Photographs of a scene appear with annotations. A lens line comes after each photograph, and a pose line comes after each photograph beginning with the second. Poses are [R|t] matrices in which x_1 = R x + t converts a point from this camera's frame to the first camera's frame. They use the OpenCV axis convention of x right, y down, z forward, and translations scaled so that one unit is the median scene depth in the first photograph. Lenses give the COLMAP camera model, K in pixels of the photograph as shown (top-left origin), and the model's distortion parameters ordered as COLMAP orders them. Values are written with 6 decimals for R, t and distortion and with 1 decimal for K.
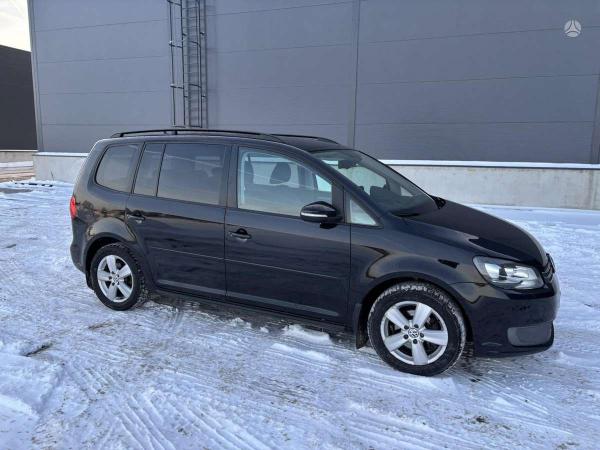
lens RADIAL K [[457.8, 0, 301.6], [0, 457.8, 221.4], [0, 0, 1]] dist [0.088082, -0.092556]
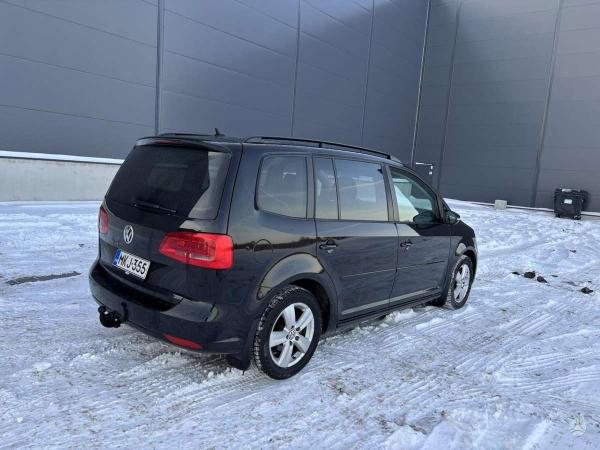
lens RADIAL K [[457.8, 0, 301.6], [0, 457.8, 221.4], [0, 0, 1]] dist [0.088082, -0.092556]
pose [[0.285480, -0.100641, 0.953086, -1.202119], [0.069067, 0.994046, 0.084278, -0.132171], [-0.955893, 0.041767, 0.290732, 0.842316]]
